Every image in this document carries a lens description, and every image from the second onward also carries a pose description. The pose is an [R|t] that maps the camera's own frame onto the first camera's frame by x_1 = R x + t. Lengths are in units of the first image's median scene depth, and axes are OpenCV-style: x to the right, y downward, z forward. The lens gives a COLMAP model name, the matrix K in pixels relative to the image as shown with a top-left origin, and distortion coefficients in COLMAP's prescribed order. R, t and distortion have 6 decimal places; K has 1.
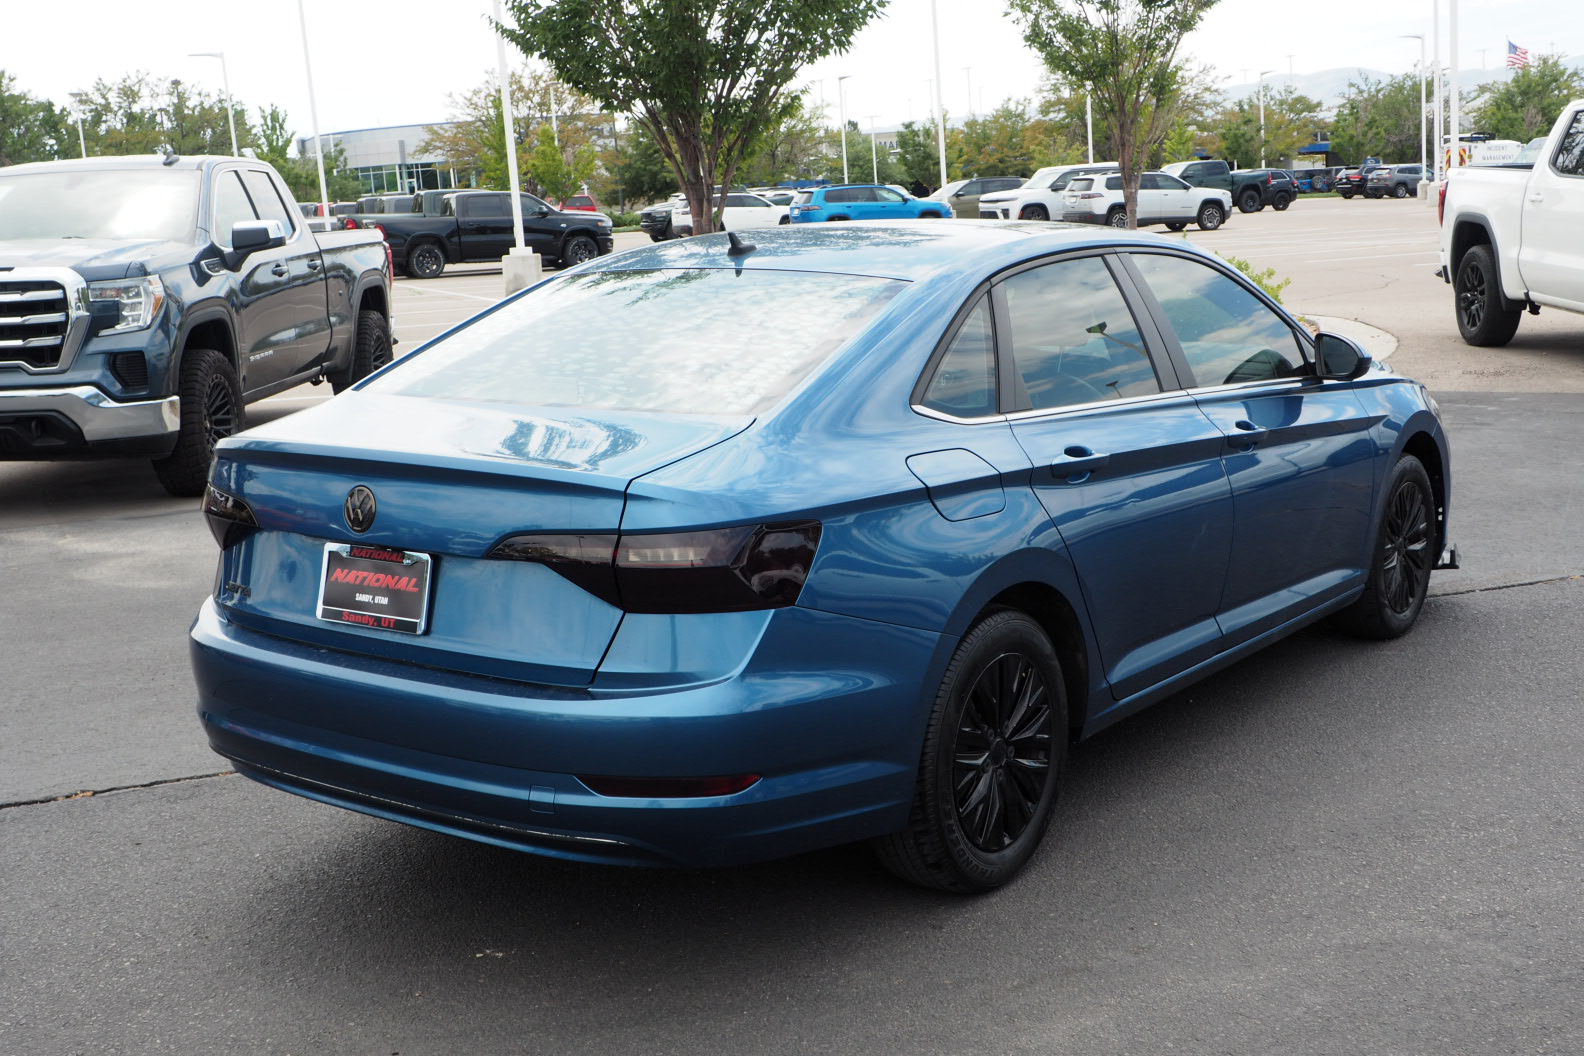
lens RADIAL K [[1829.1, 0, 792.0], [0, 1829.1, 528.0], [0, 0, 1]] dist [0.013053, -0.041863]
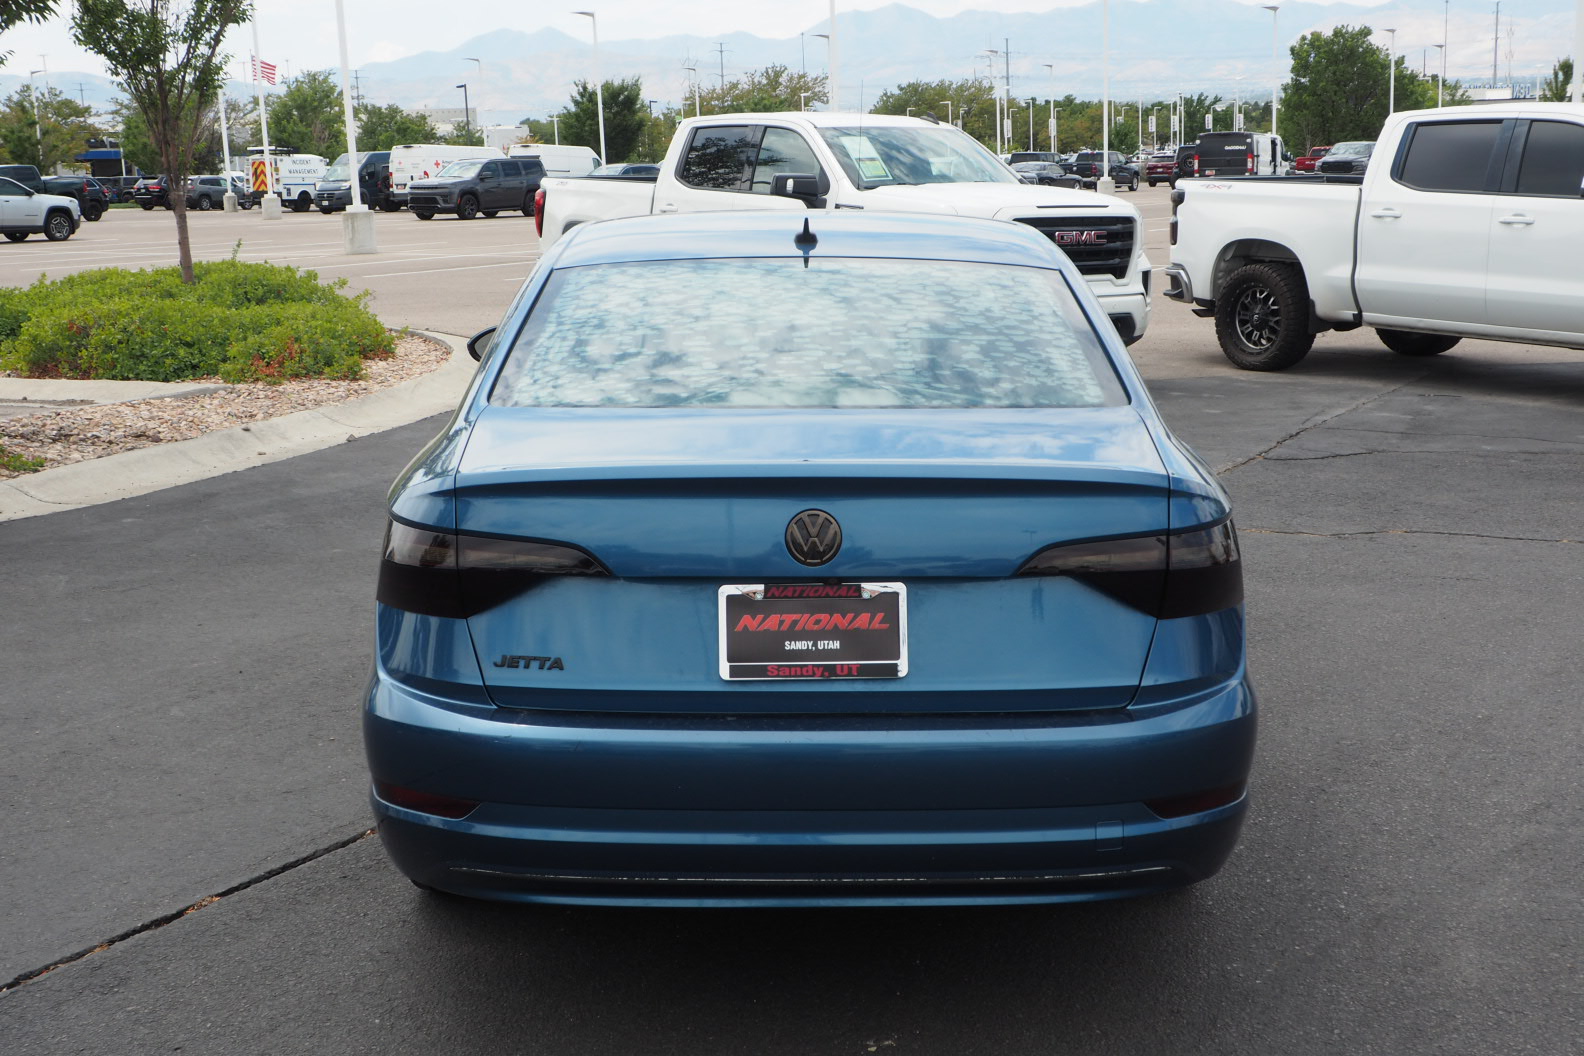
lens RADIAL K [[1918.3, 0, 792.0], [0, 1918.3, 528.0], [0, 0, 1]] dist [-0.012119, 0.024965]
pose [[0.803549, -0.079157, 0.589951, -0.146862], [0.087659, 0.996049, 0.014249, -0.005406], [-0.588748, 0.040264, 0.807313, 0.058805]]
